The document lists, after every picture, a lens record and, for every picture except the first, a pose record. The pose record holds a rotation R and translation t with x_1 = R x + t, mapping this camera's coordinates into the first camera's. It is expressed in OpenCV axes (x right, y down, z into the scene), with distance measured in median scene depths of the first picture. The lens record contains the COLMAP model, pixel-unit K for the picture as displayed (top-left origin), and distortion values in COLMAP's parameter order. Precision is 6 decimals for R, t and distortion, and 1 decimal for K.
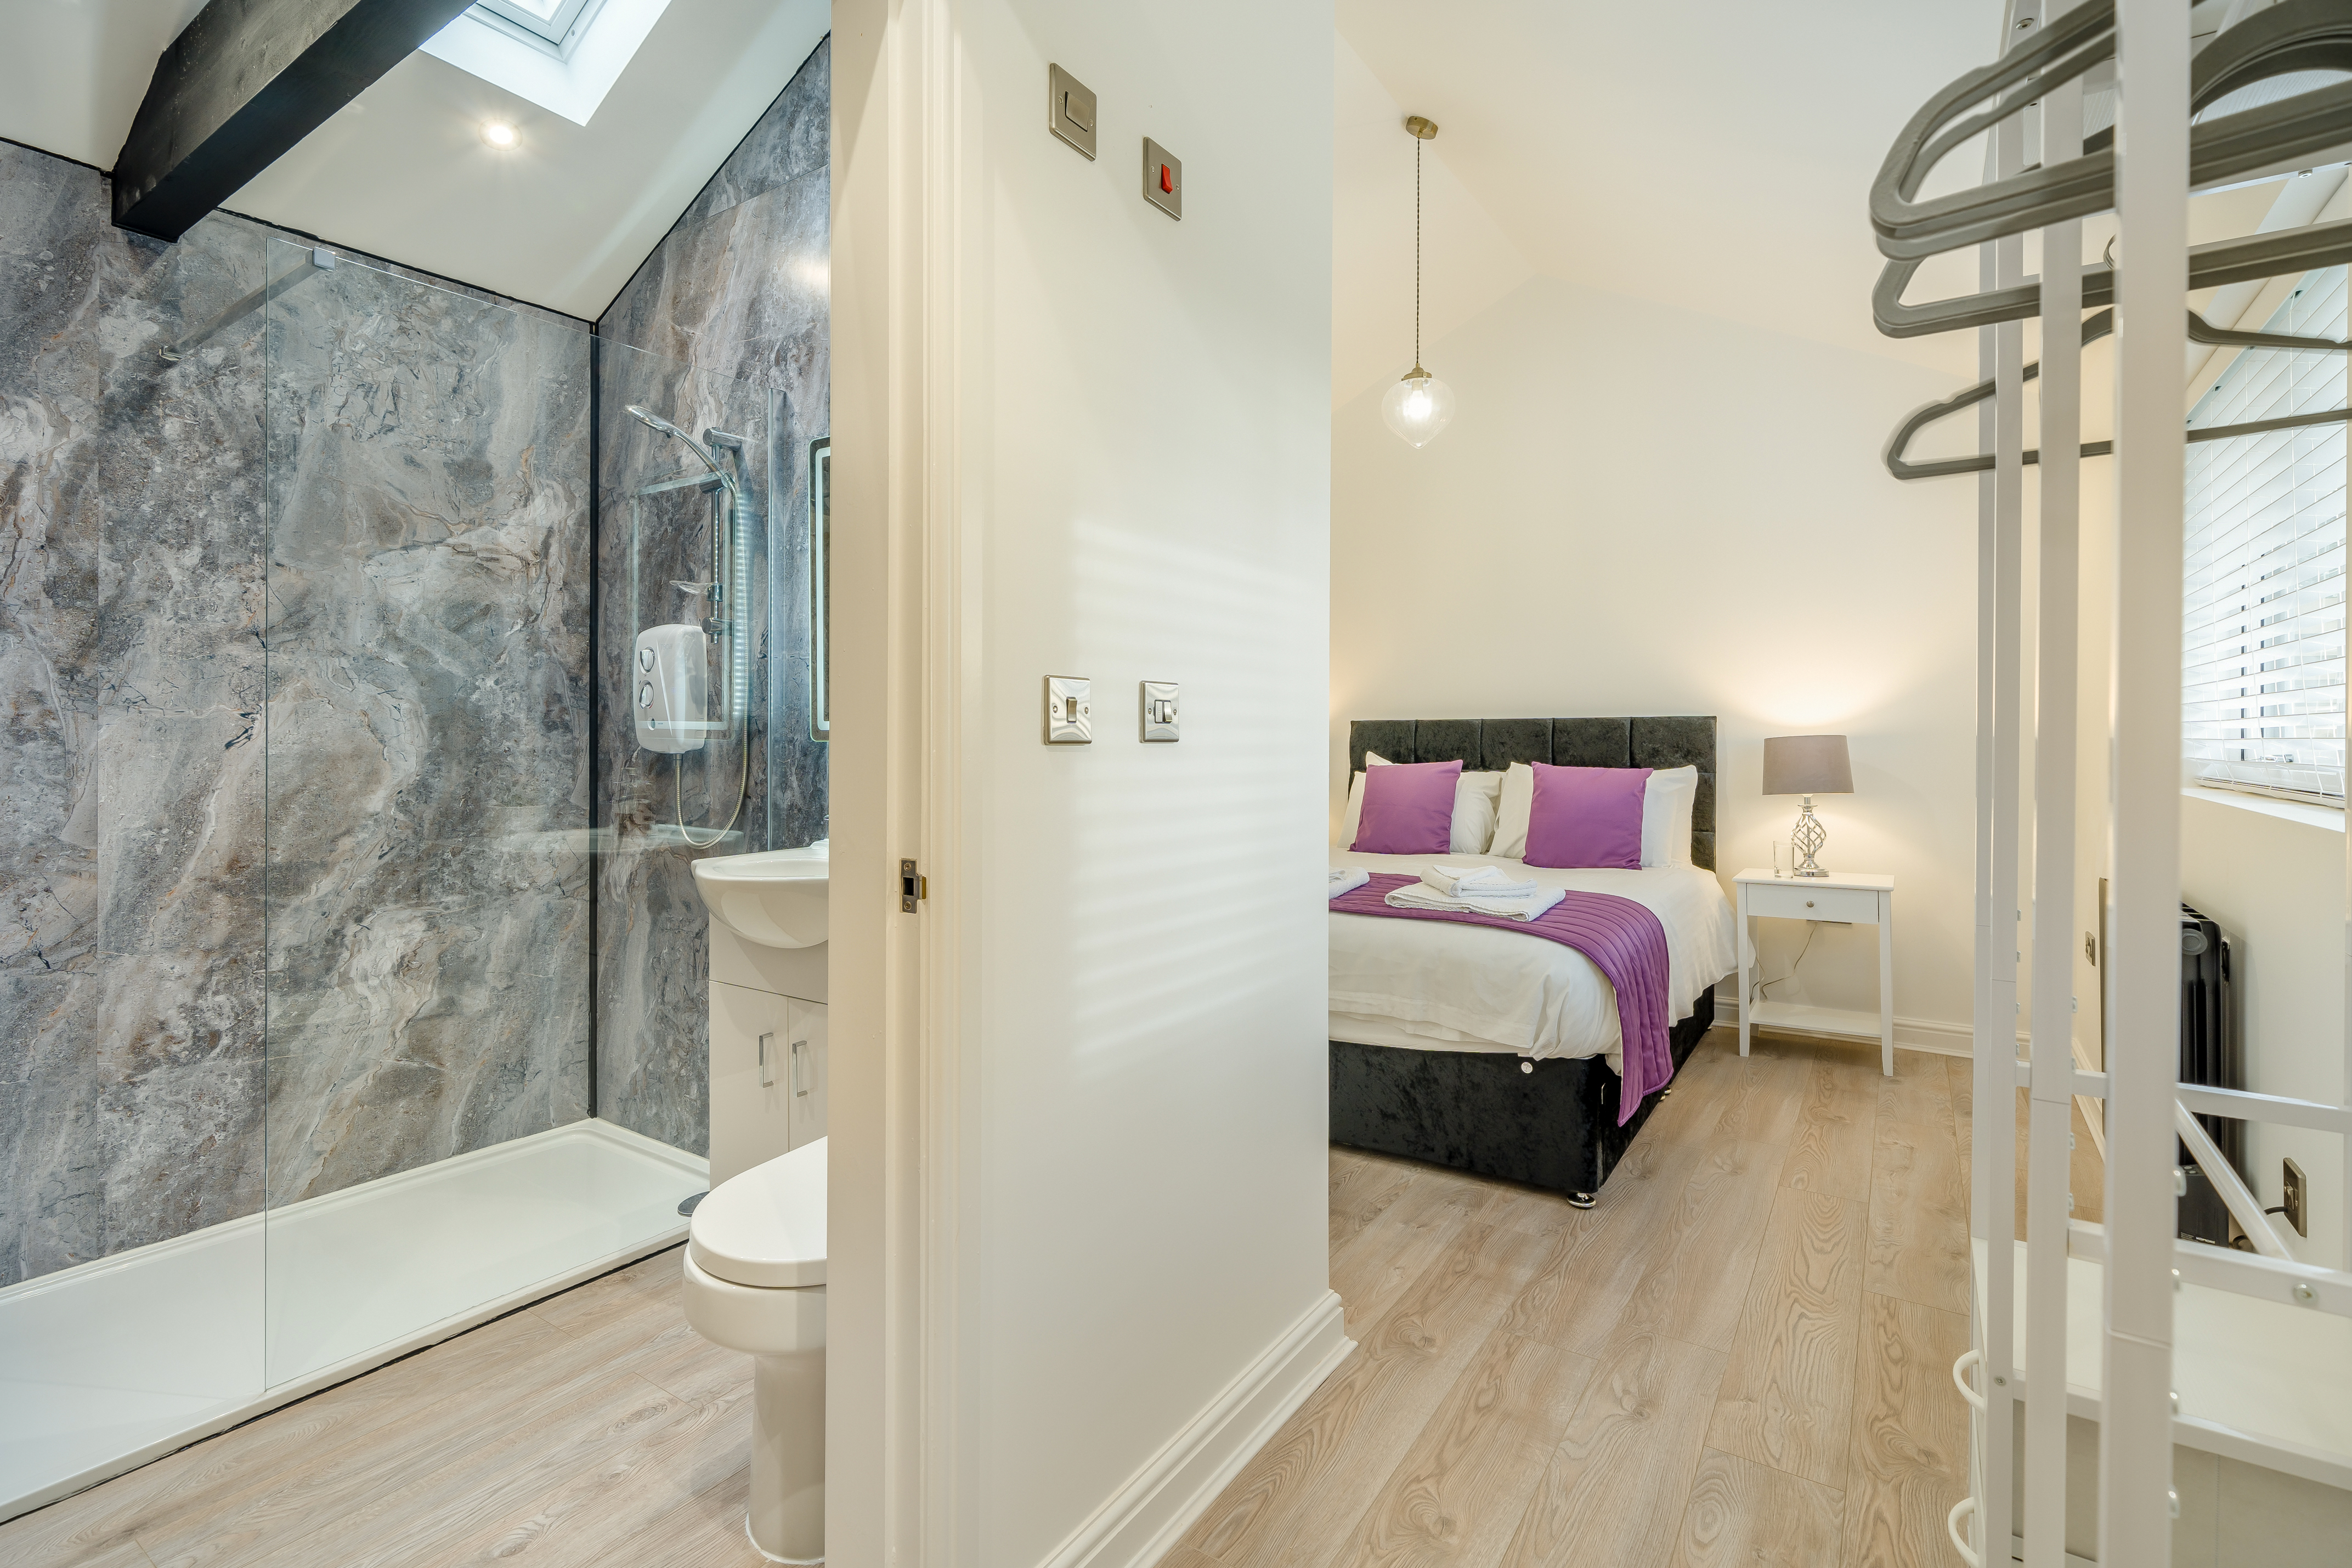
lens RADIAL K [[1085.5, 0, 1181.8], [0, 1085.5, 747.9], [0, 0, 1]] dist [-0.001034, 0.000412]
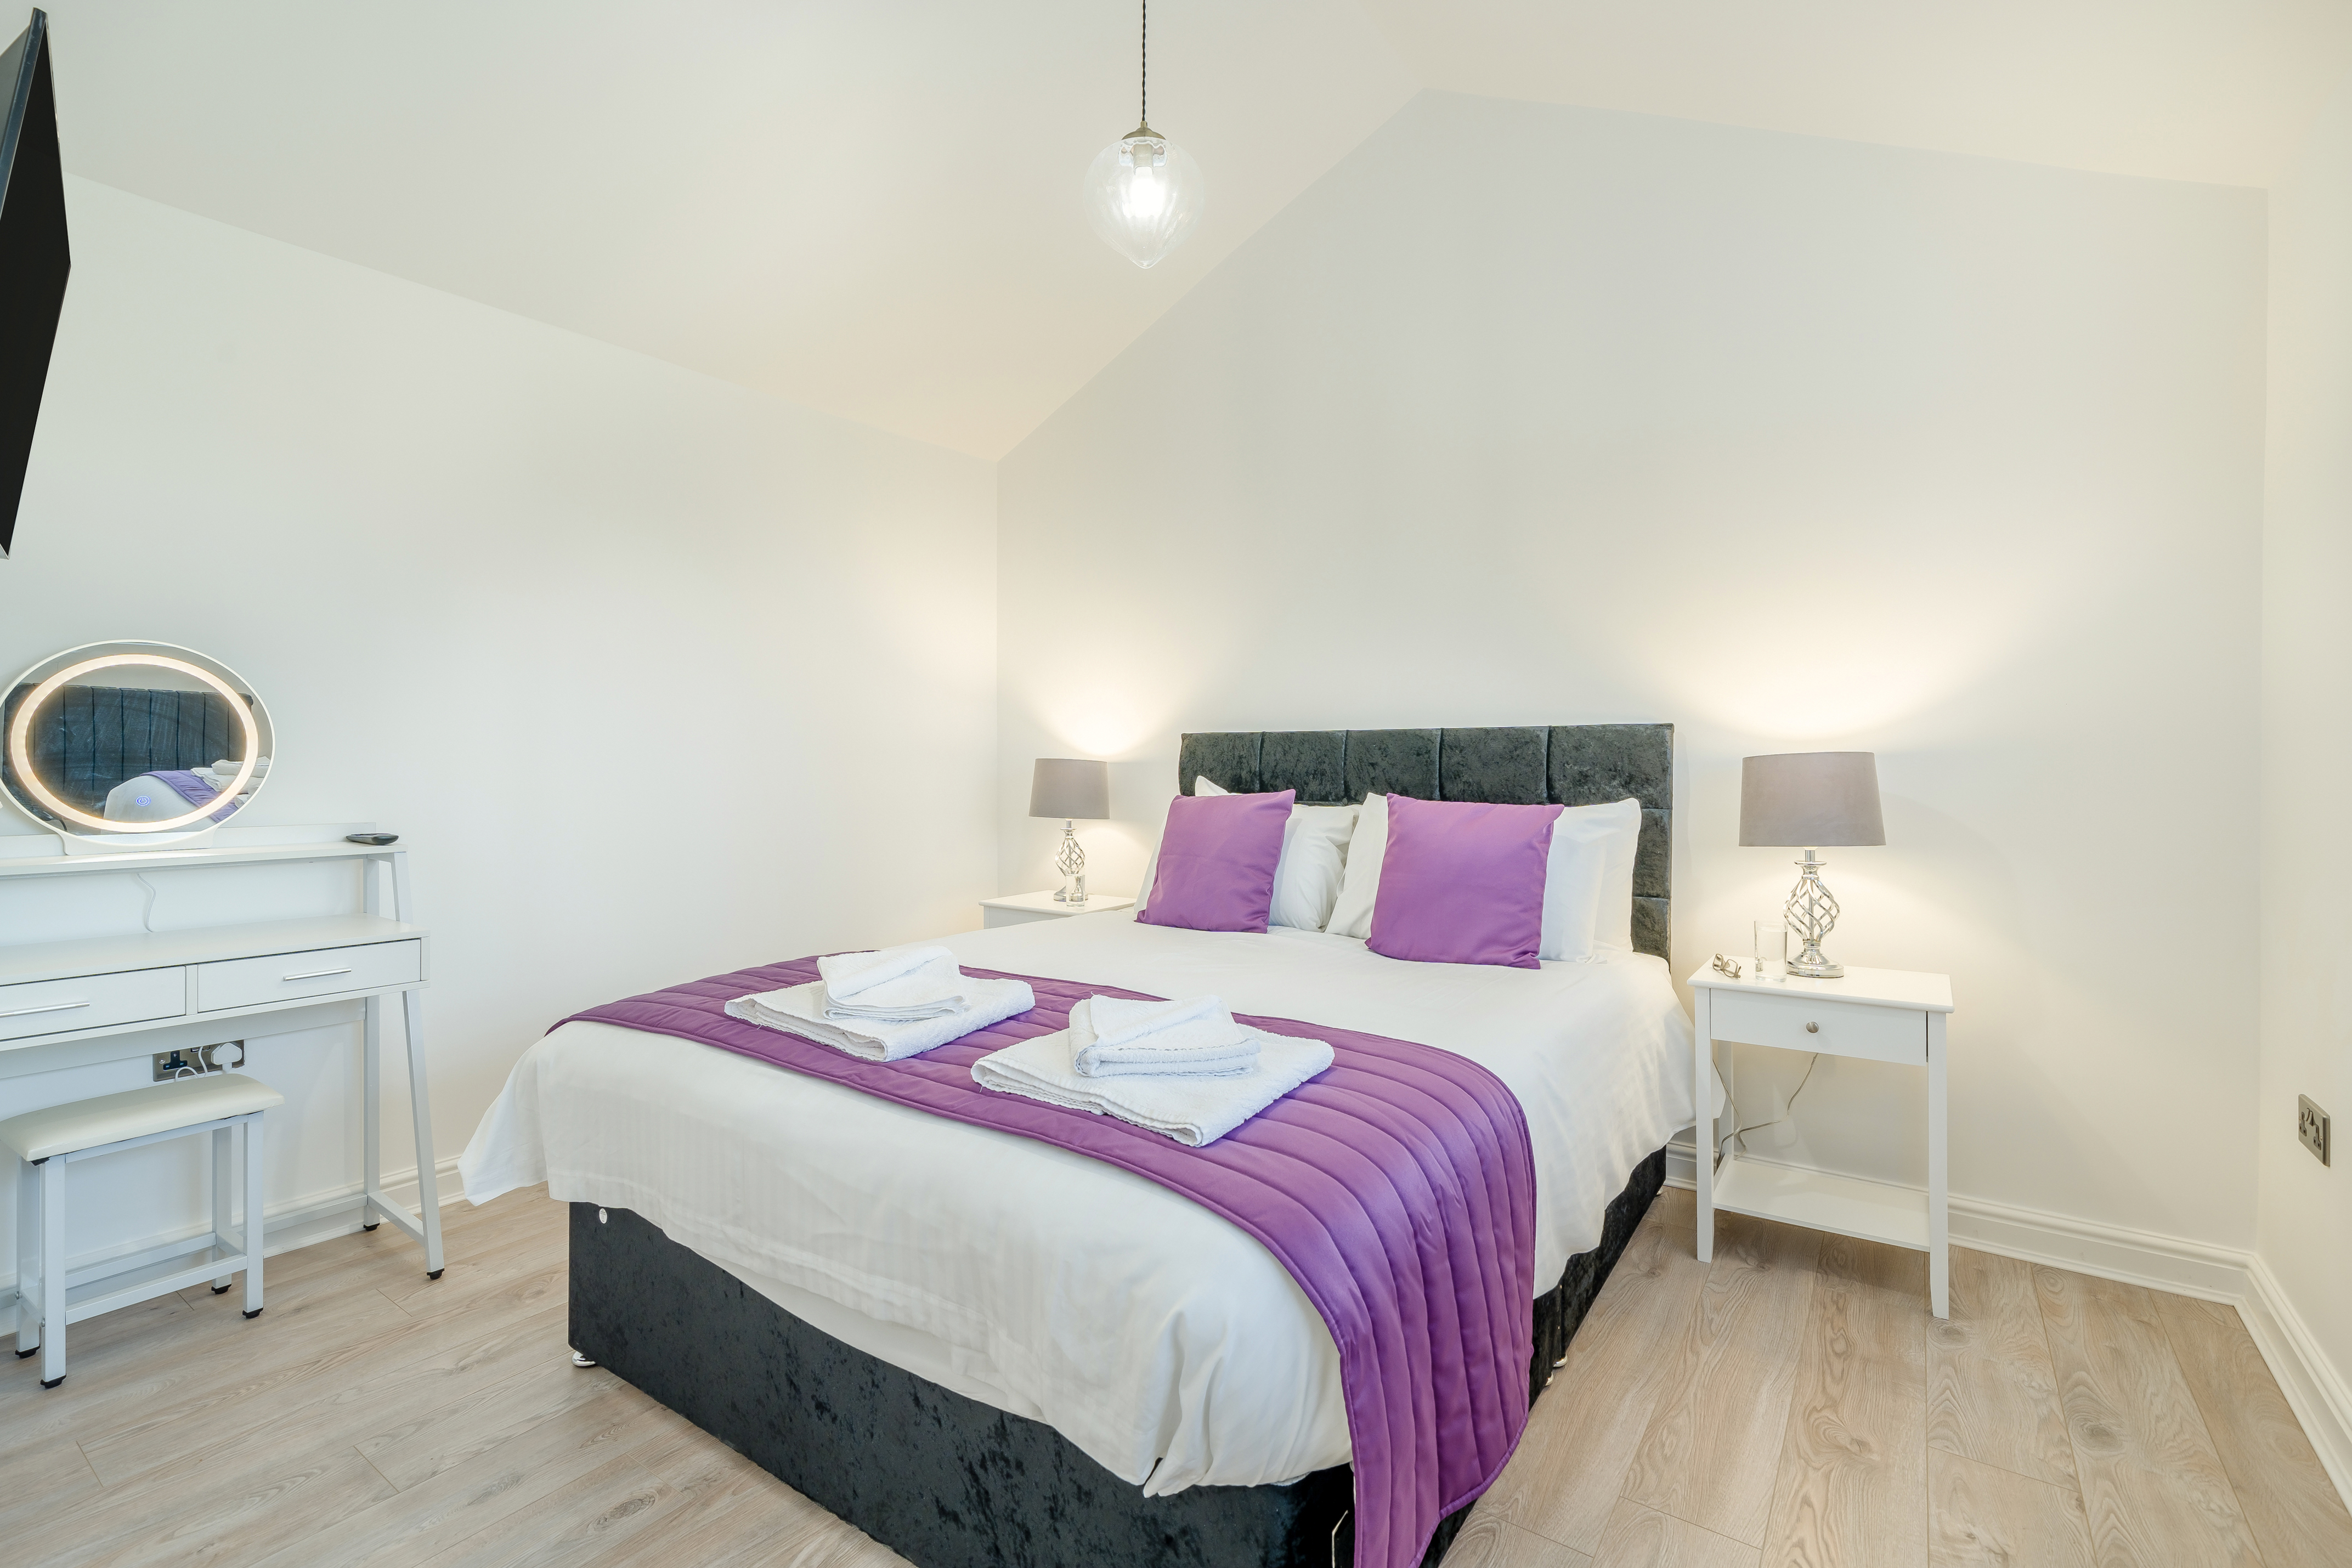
lens RADIAL K [[1053.7, 0, 1176.0], [0, 1053.7, 784.0], [0, 0, 1]] dist [-0.000646, 0.000044]
pose [[0.999674, -0.000319, -0.025518, 0.221706], [0.000762, 0.999850, 0.017323, -0.004265], [0.025508, -0.017337, 0.999524, 0.375921]]
